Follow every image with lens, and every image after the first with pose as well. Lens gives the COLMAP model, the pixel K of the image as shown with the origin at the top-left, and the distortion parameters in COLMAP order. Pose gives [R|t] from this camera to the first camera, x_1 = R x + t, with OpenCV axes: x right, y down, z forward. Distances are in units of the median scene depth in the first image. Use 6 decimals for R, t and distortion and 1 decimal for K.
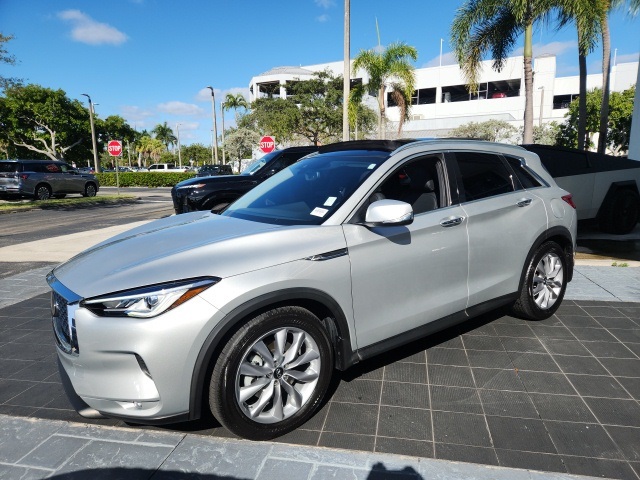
lens RADIAL K [[426.0, 0, 323.5], [0, 426.0, 241.0], [0, 0, 1]] dist [0.070301, -0.054140]
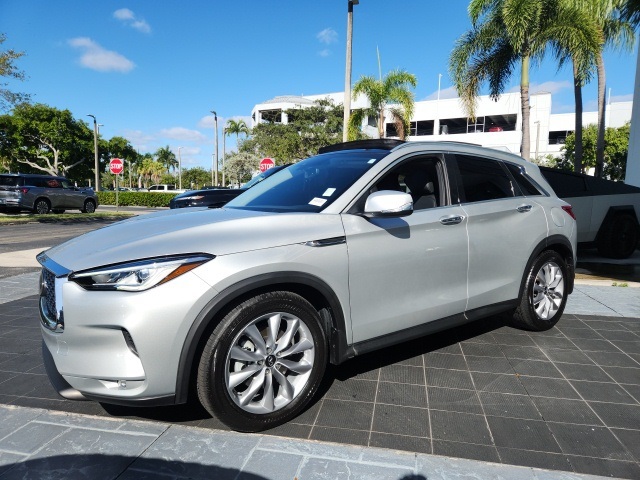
lens RADIAL K [[426.0, 0, 319.3], [0, 426.0, 239.6], [0, 0, 1]] dist [0.070301, -0.054140]
pose [[0.999551, 0.029894, -0.002152, -0.000779], [-0.029971, 0.997295, -0.067121, 0.047945], [0.000140, 0.067155, 0.997743, 0.012036]]
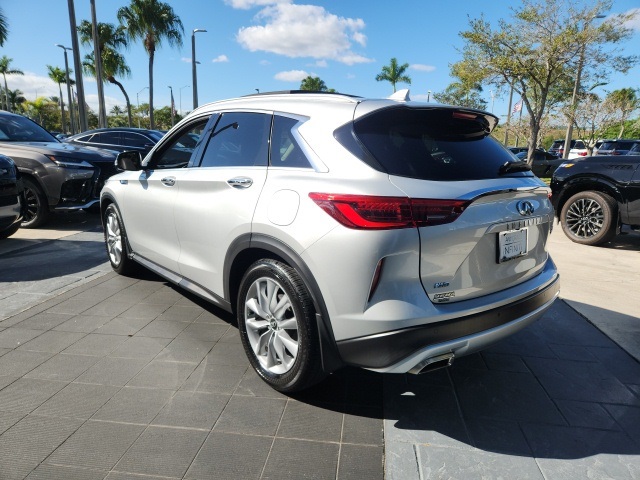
lens RADIAL K [[426.0, 0, 326.4], [0, 426.0, 243.2], [0, 0, 1]] dist [0.070301, -0.054140]
pose [[0.083028, 0.240263, -0.967151, 0.879817], [-0.200628, 0.954660, 0.219937, -0.132384], [0.976143, 0.175776, 0.127467, 0.807833]]
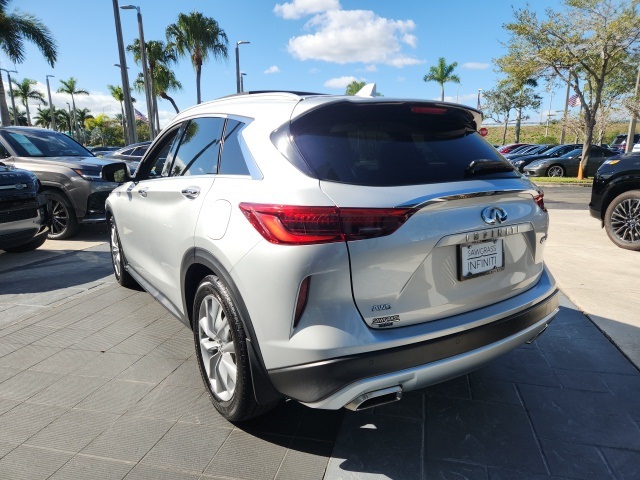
lens RADIAL K [[426.0, 0, 328.6], [0, 426.0, 248.7], [0, 0, 1]] dist [0.070301, -0.054140]
pose [[-0.024705, 0.239929, -0.970476, 0.833907], [-0.164829, 0.956509, 0.240671, -0.149285], [0.986013, 0.165909, 0.015916, 0.915306]]
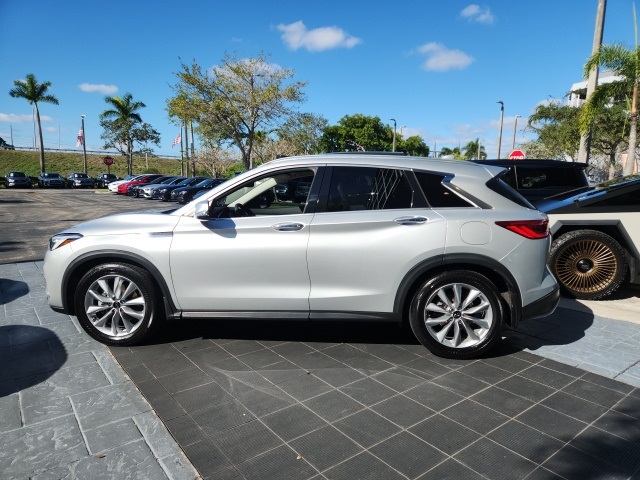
lens RADIAL K [[426.0, 0, 325.2], [0, 426.0, 242.9], [0, 0, 1]] dist [0.070301, -0.054140]
pose [[0.758567, 0.123620, -0.639762, 0.697870], [-0.143881, 0.989381, 0.020576, -0.024834], [0.635512, 0.076441, 0.768298, 0.131476]]
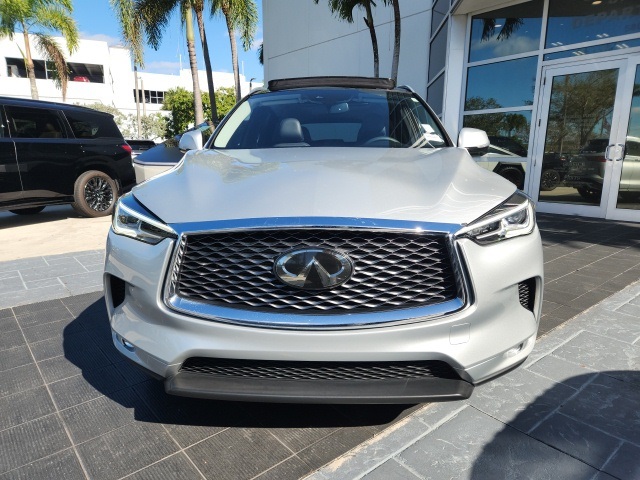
lens RADIAL K [[426.0, 0, 321.6], [0, 426.0, 246.2], [0, 0, 1]] dist [0.070301, -0.054140]
pose [[0.623950, -0.140524, 0.768726, -0.533691], [0.120644, 0.989228, 0.082909, 0.036208], [-0.772096, 0.041011, 0.634181, 0.330020]]
